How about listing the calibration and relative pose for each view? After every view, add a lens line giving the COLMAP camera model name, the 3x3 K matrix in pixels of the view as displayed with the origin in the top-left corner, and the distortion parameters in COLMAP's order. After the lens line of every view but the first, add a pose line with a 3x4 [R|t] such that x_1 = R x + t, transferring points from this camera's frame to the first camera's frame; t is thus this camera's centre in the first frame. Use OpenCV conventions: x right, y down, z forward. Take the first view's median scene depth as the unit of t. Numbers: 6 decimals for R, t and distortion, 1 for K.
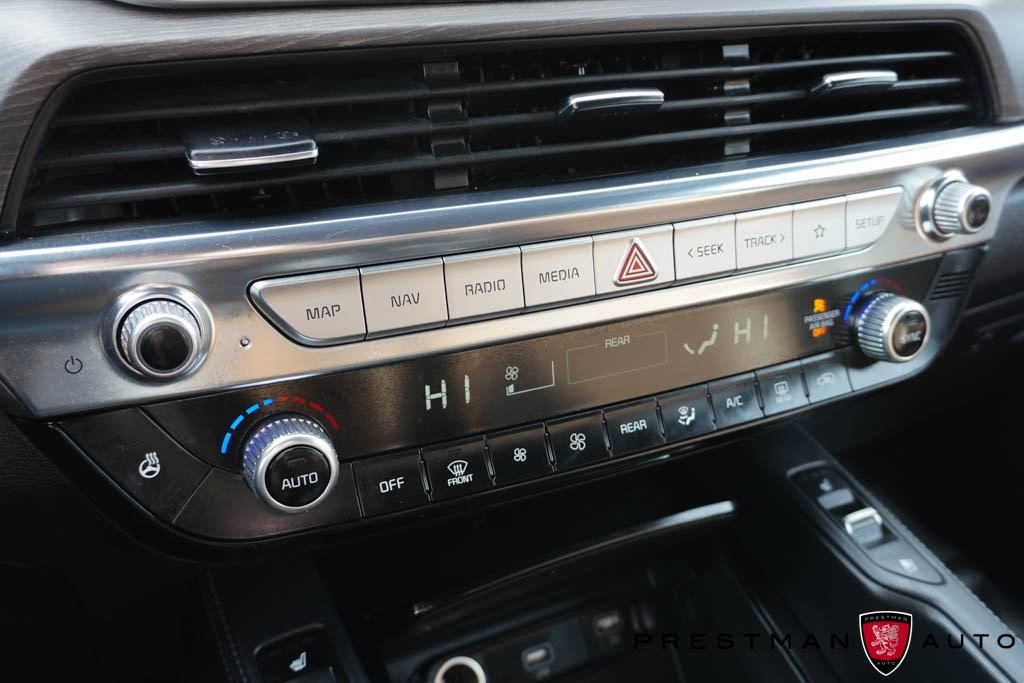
lens RADIAL K [[923.5, 0, 516.1], [0, 923.5, 349.9], [0, 0, 1]] dist [-0.007707, 0.002541]
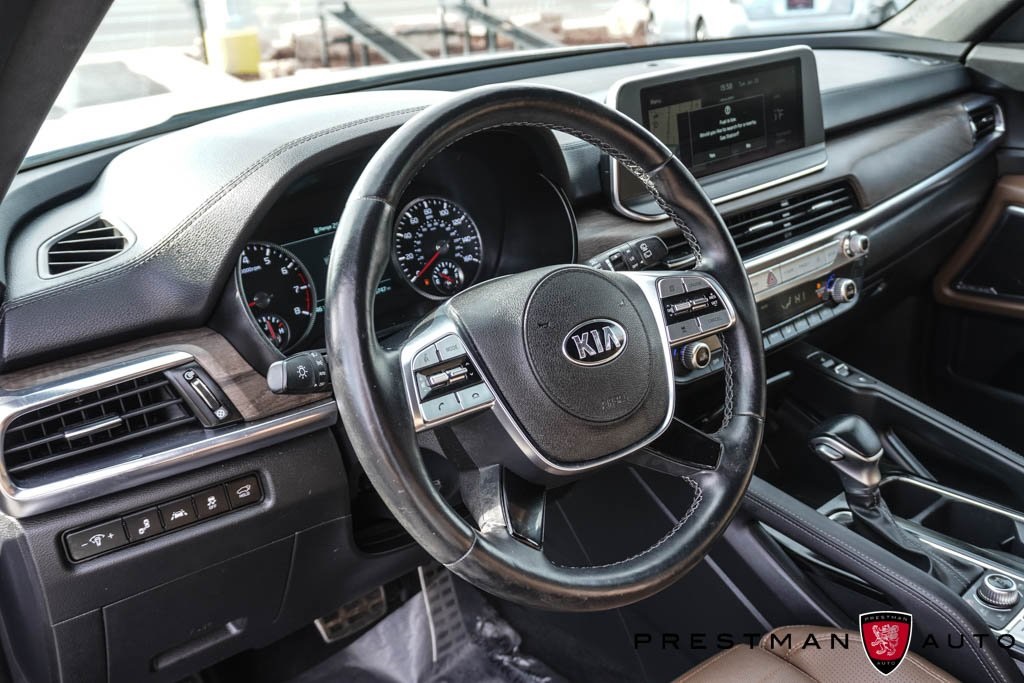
lens RADIAL K [[946.2, 0, 510.6], [0, 946.2, 343.5], [0, 0, 1]] dist [0.005197, 0.000000]
pose [[0.969543, -0.155521, 0.189208, -1.147584], [0.168246, 0.984316, -0.053063, 0.118337], [-0.177988, 0.083280, 0.980502, -1.624465]]
